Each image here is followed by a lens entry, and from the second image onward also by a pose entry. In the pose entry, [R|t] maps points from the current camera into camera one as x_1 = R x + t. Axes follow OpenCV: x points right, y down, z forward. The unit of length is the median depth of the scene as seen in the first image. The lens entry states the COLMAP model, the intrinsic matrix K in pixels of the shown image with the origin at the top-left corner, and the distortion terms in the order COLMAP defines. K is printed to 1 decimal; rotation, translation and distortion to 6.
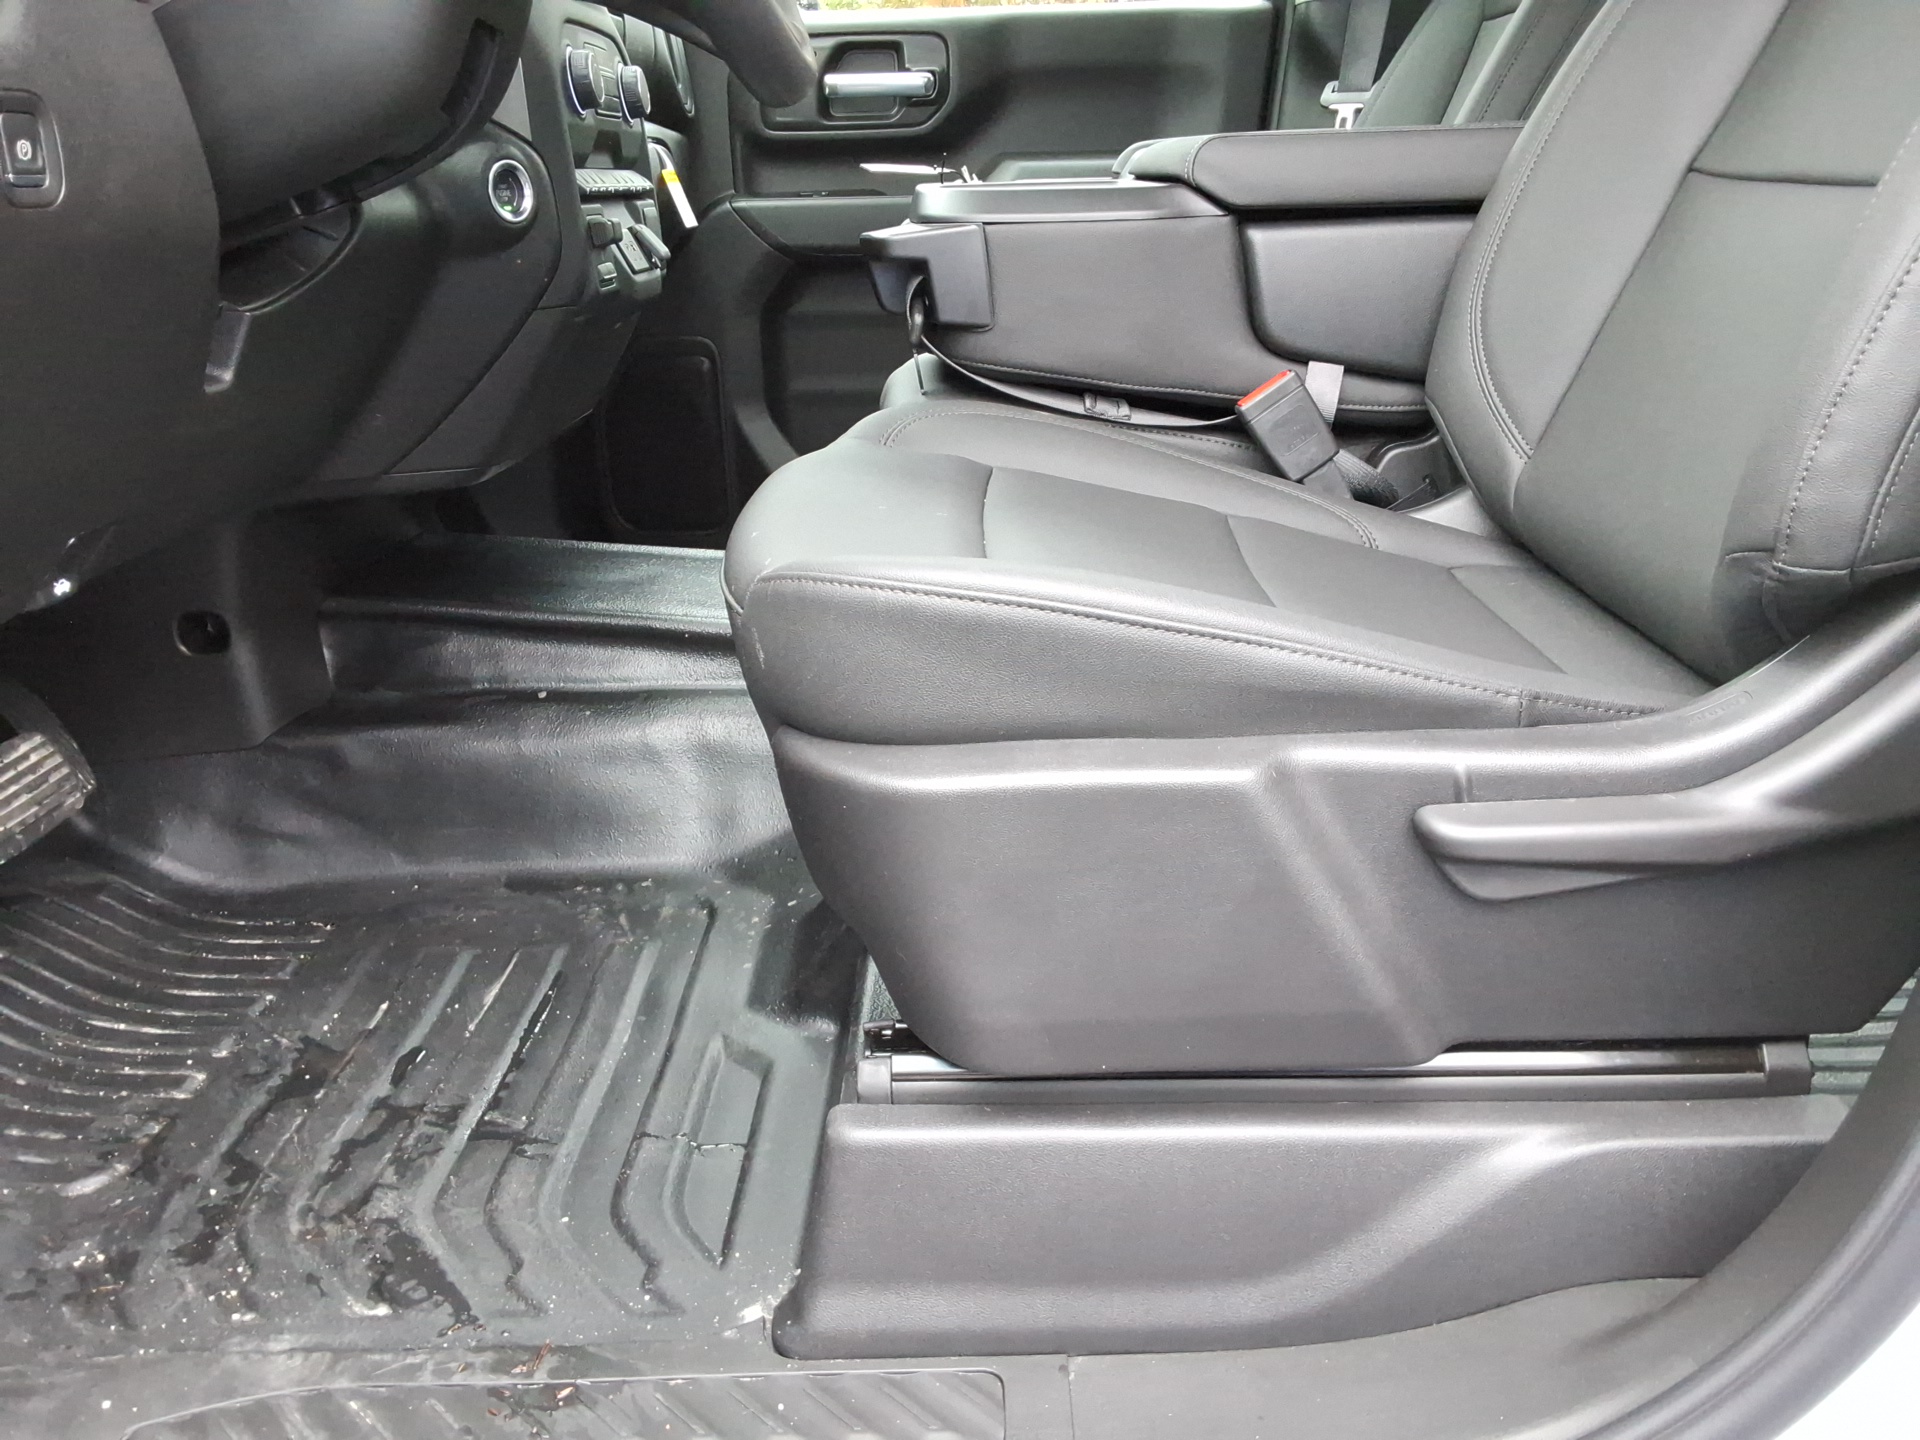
lens RADIAL K [[1547.6, 0, 993.5], [0, 1547.6, 715.2], [0, 0, 1]] dist [0.076357, -0.123252]
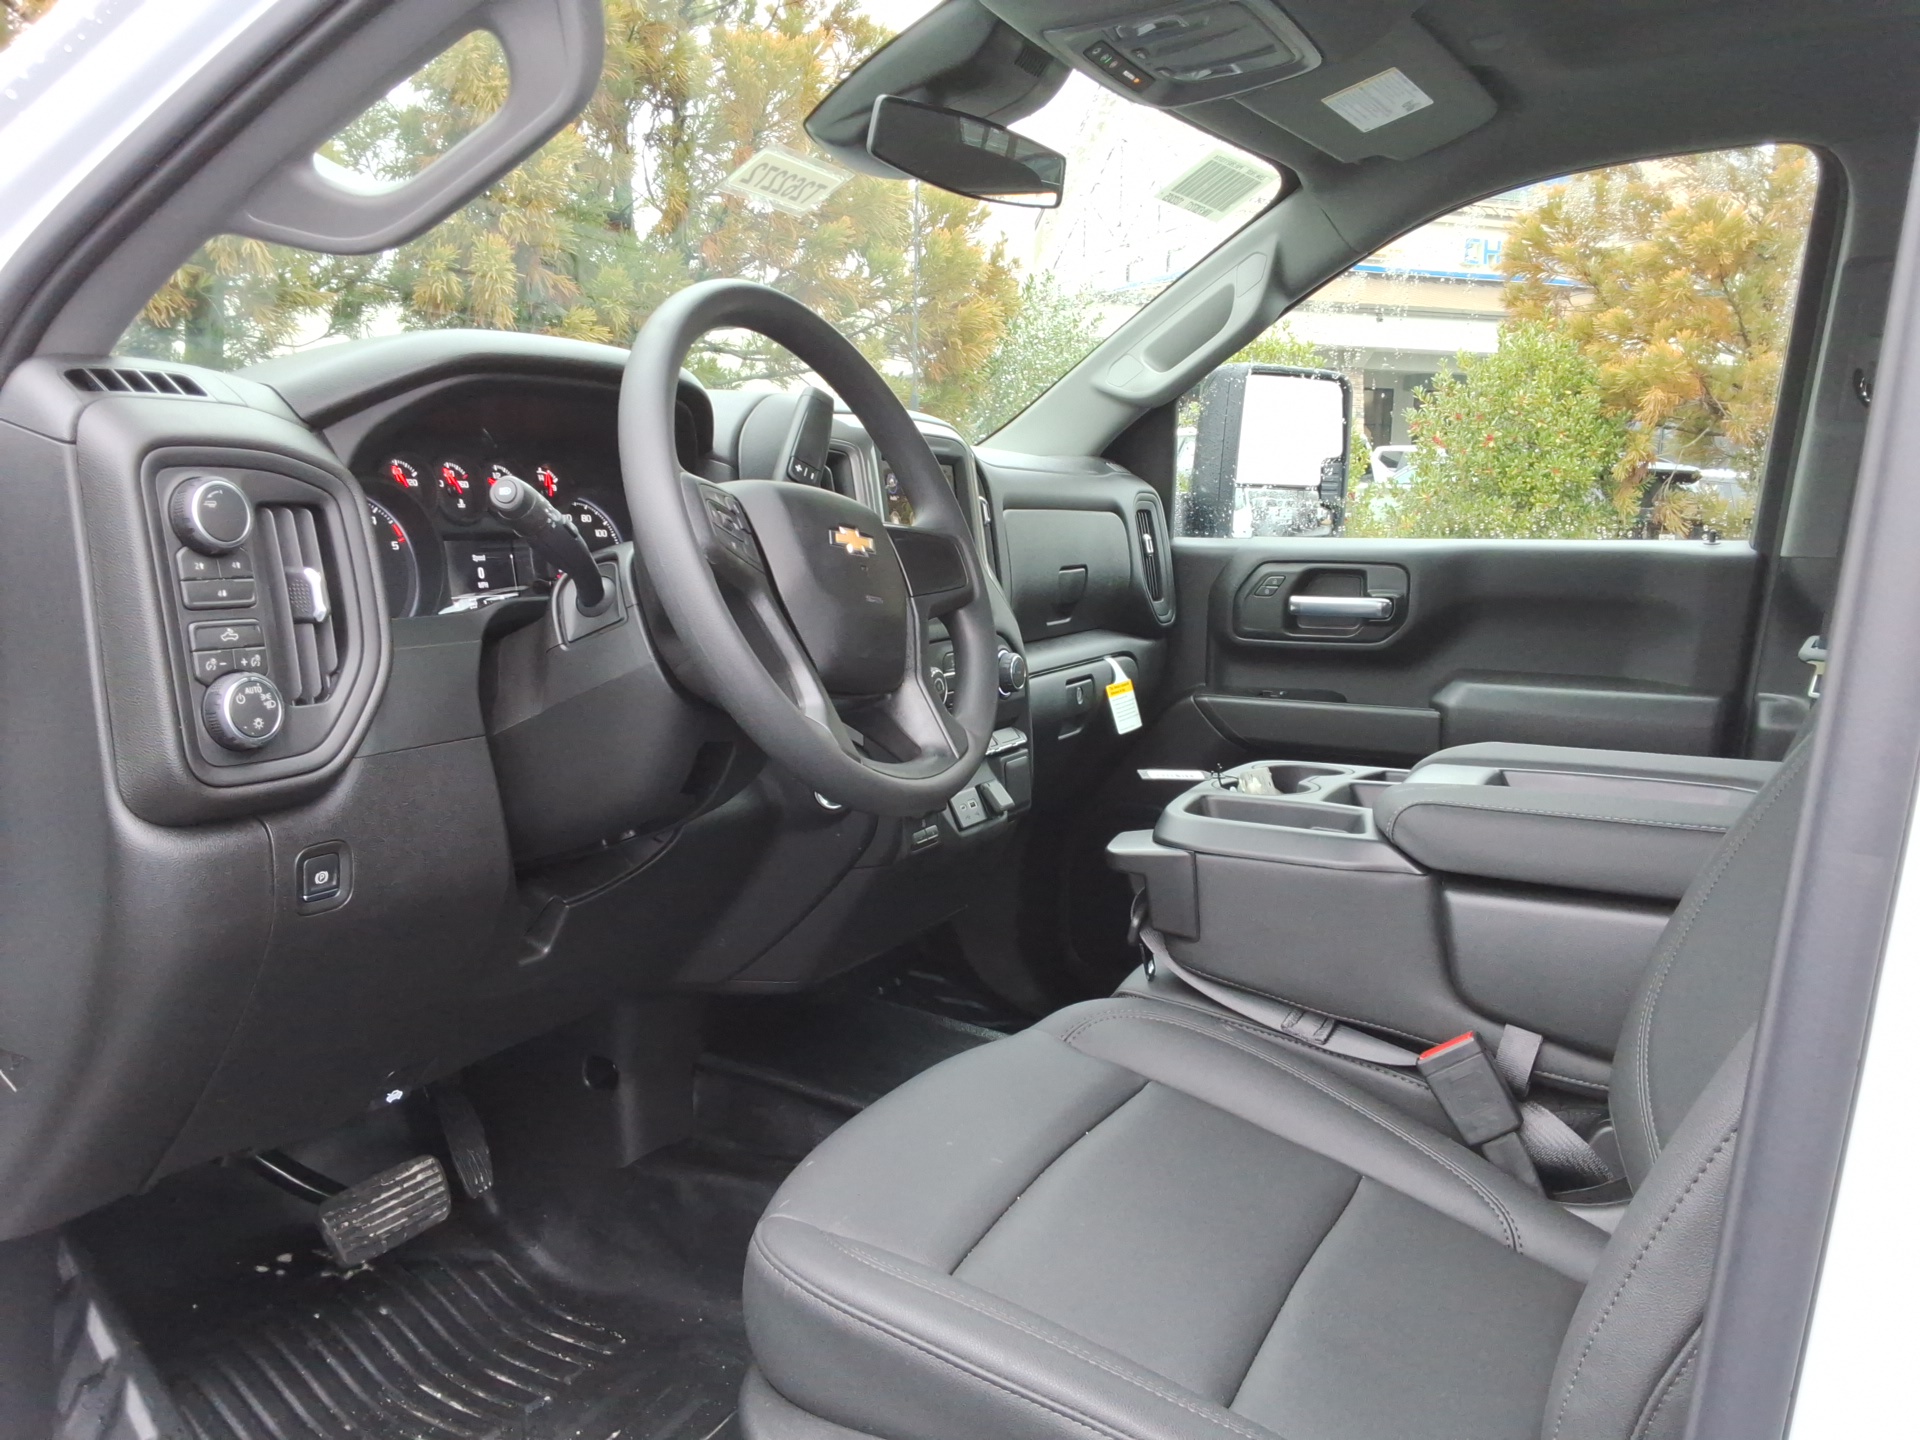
lens RADIAL K [[1547.6, 0, 993.5], [0, 1547.6, 715.2], [0, 0, 1]] dist [0.076357, -0.123252]
pose [[0.897311, 0.094089, -0.431254, 0.321742], [-0.178204, 0.971075, -0.158924, -0.200771], [0.403826, 0.219456, 0.888124, -0.072763]]
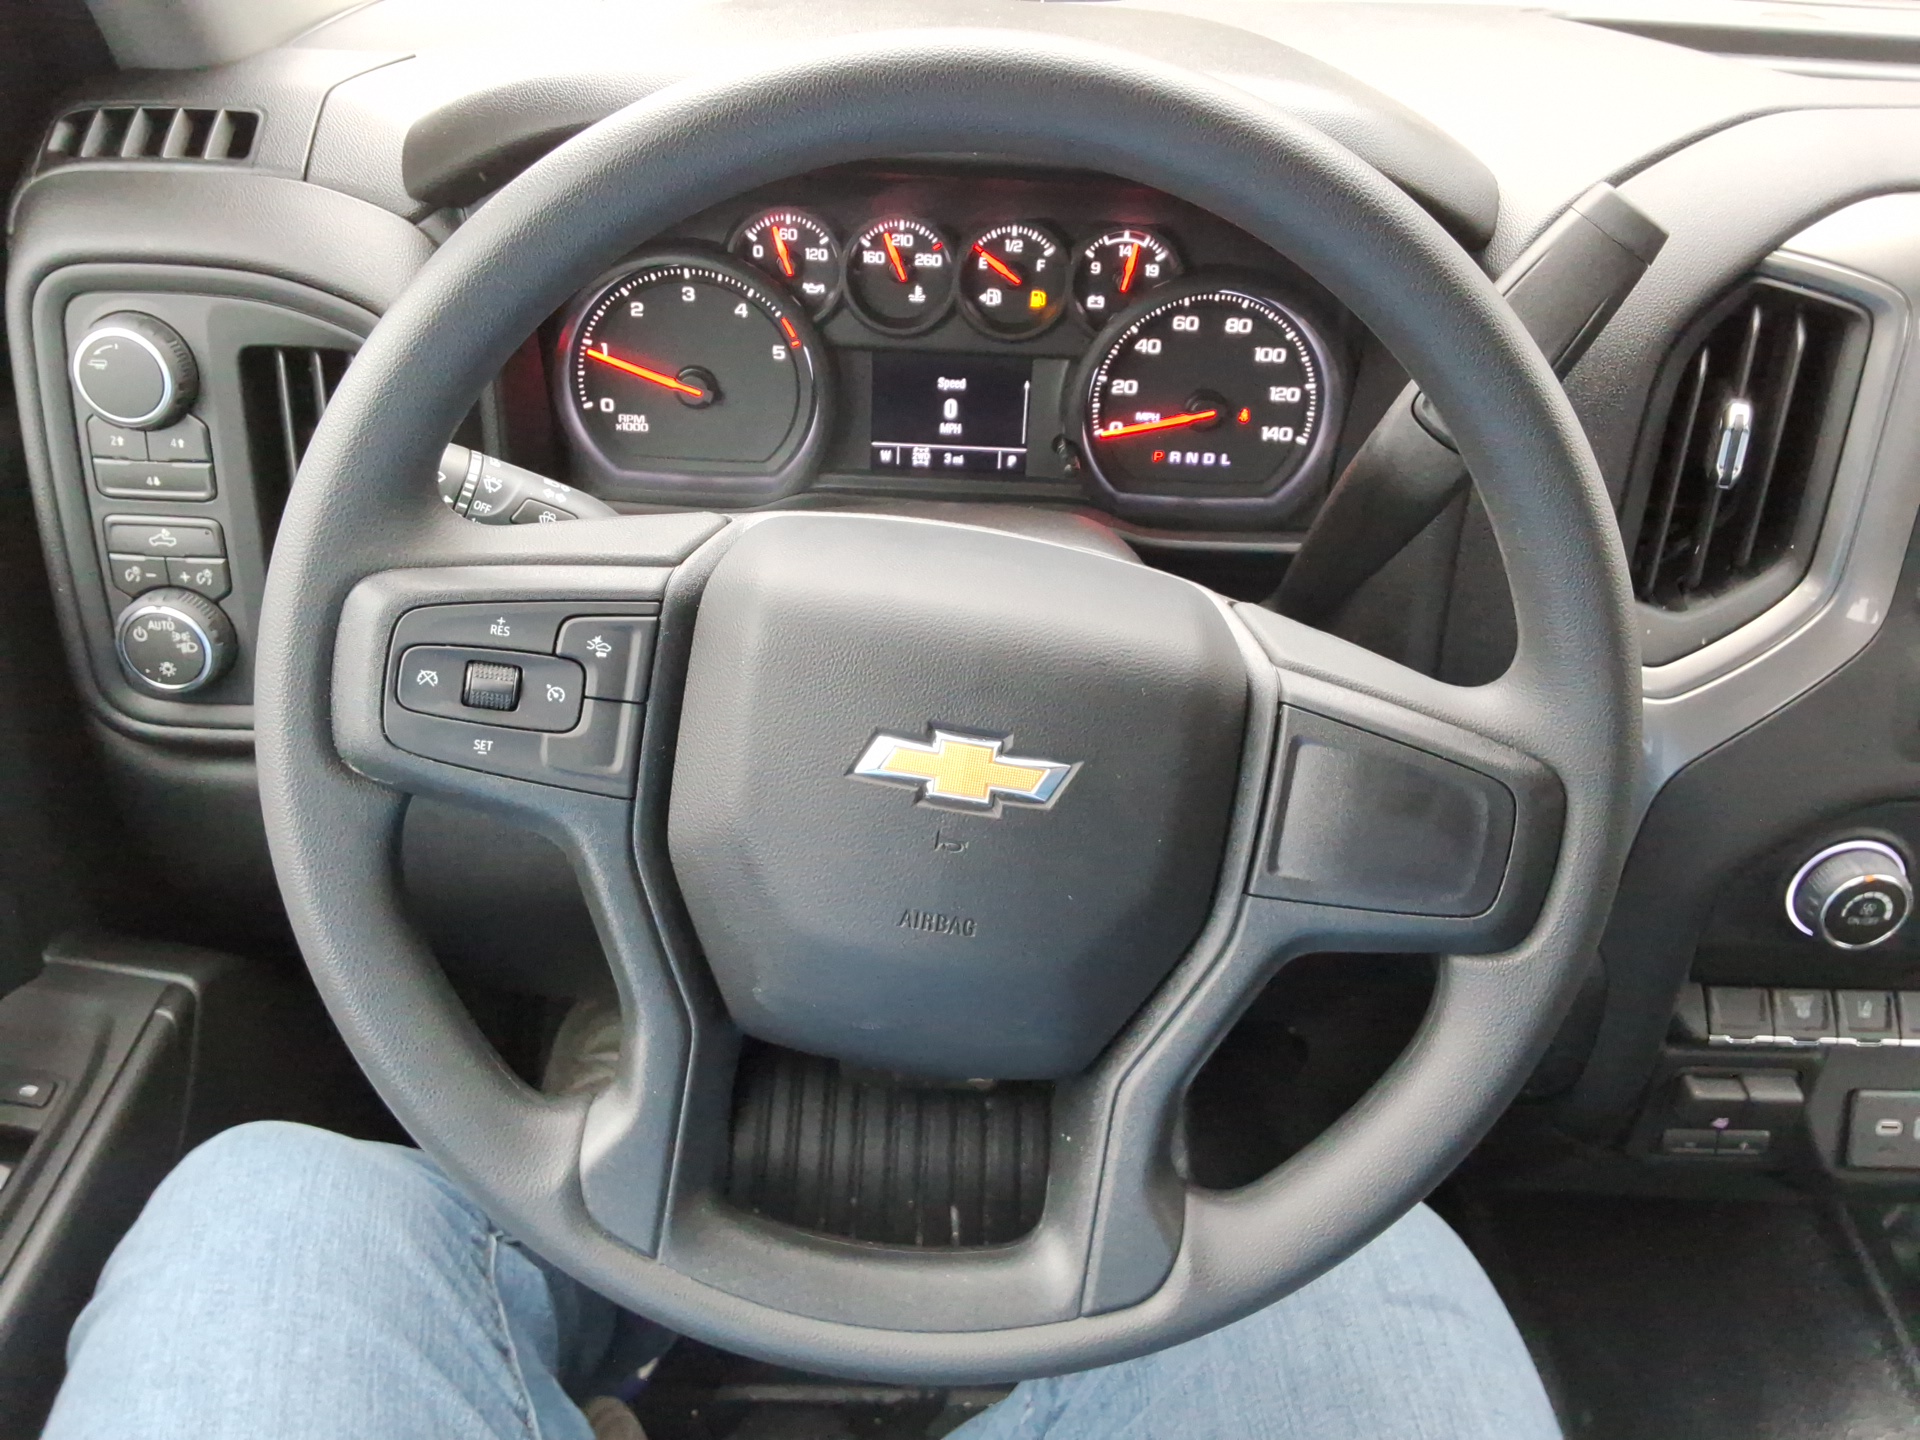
lens RADIAL K [[1532.7, 0, 966.8], [0, 1532.7, 701.5], [0, 0, 1]] dist [0.141905, -0.247249]
pose [[0.003997, 0.570530, -0.821267, 0.136246], [-0.373248, 0.762772, 0.528077, -0.631834], [0.927723, 0.304425, 0.215998, 0.591357]]
